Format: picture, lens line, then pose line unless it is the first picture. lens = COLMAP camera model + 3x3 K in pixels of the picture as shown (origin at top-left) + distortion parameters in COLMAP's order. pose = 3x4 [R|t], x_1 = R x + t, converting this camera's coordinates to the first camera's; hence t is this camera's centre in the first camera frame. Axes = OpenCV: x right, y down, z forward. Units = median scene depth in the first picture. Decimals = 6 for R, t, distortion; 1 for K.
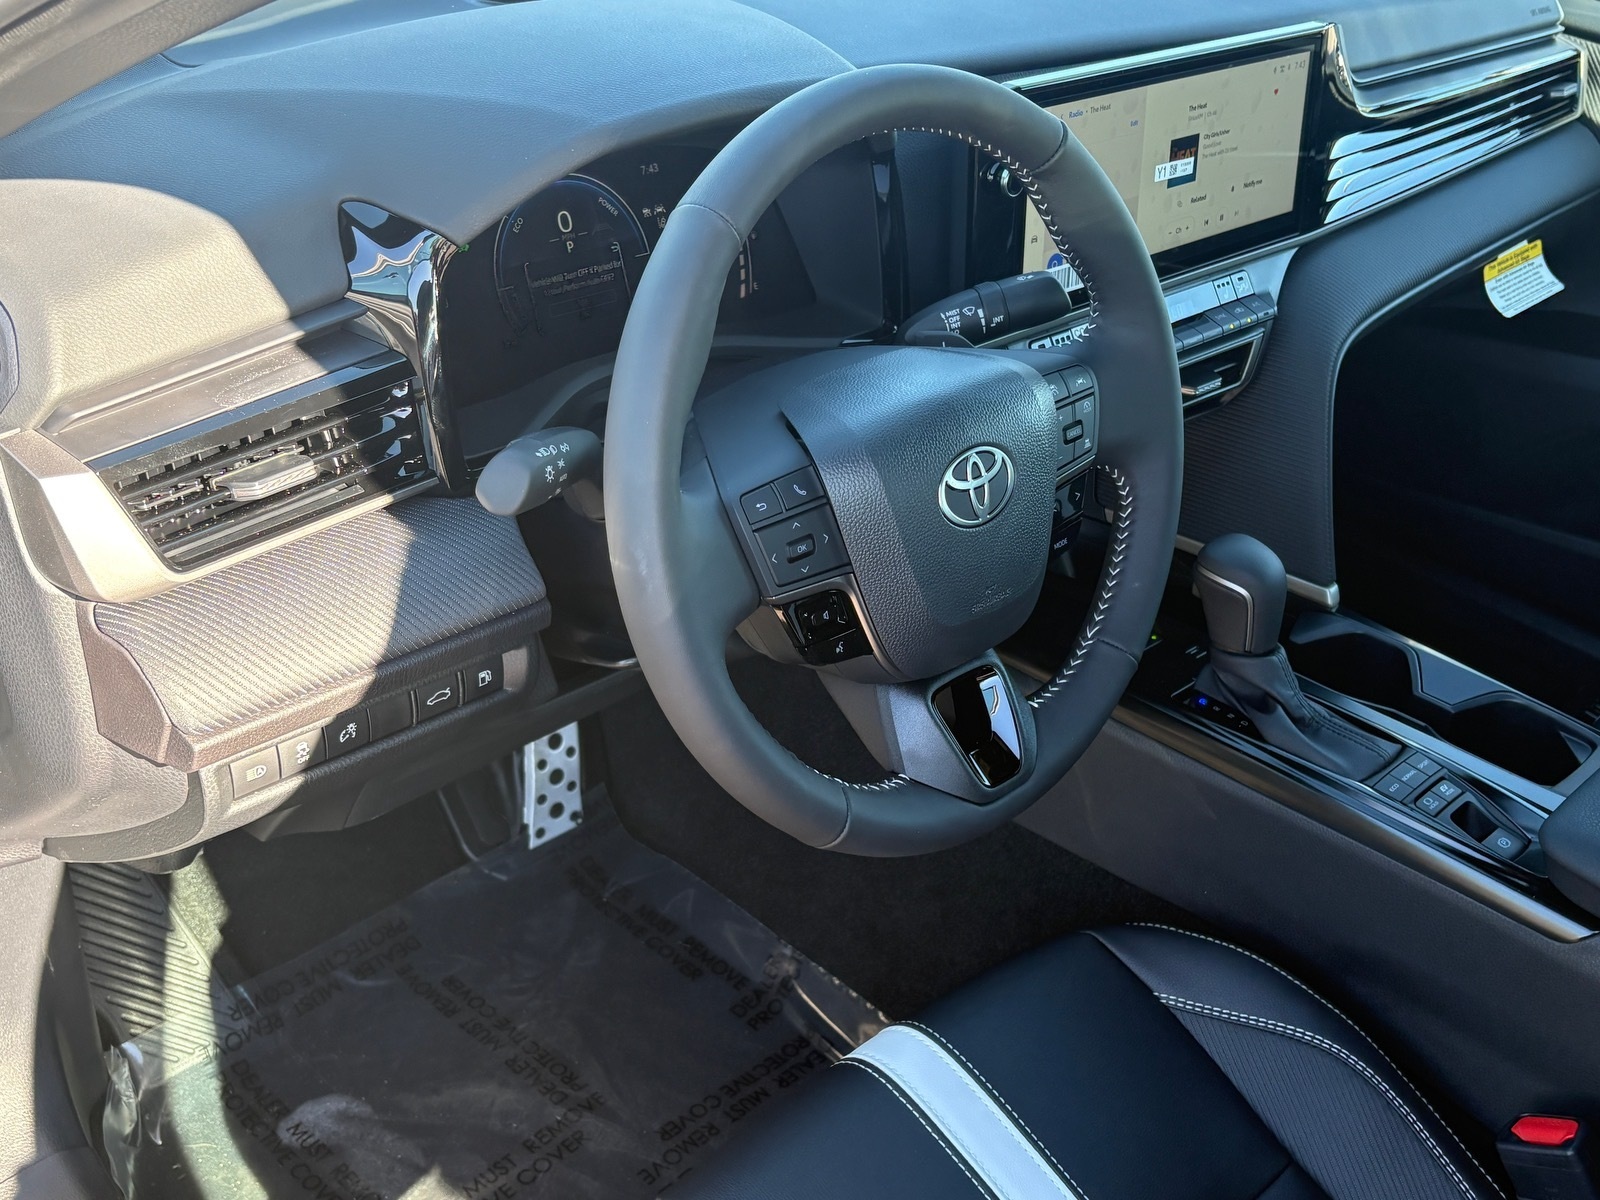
lens RADIAL K [[1608.4, 0, 841.6], [0, 1608.4, 601.7], [0, 0, 1]] dist [0.100135, -0.296089]
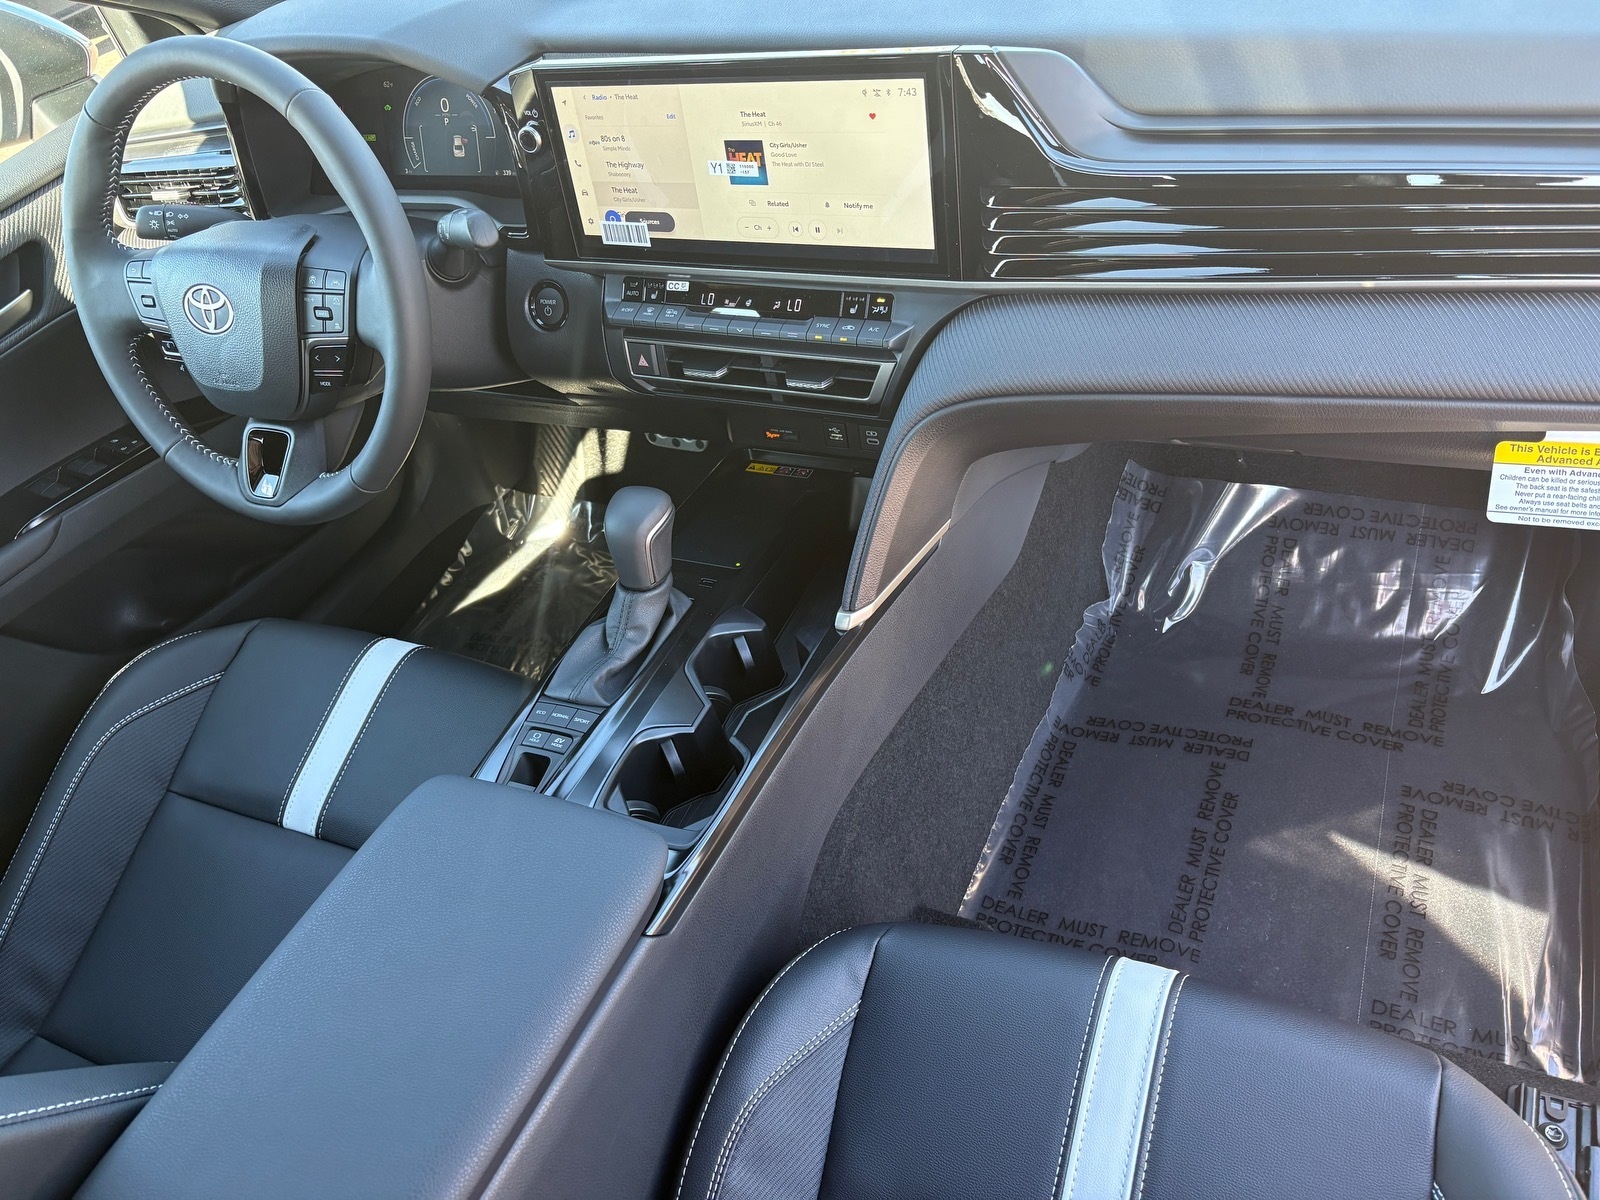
lens RADIAL K [[1221.4, 0, 800.0], [0, 1221.4, 600.0], [0, 0, 1]] dist [0.034879, -0.036389]
pose [[0.356290, 0.503356, -0.787204, 1.032880], [-0.319450, 0.857345, 0.403622, -0.371001], [0.878071, 0.107665, 0.466261, 0.697329]]
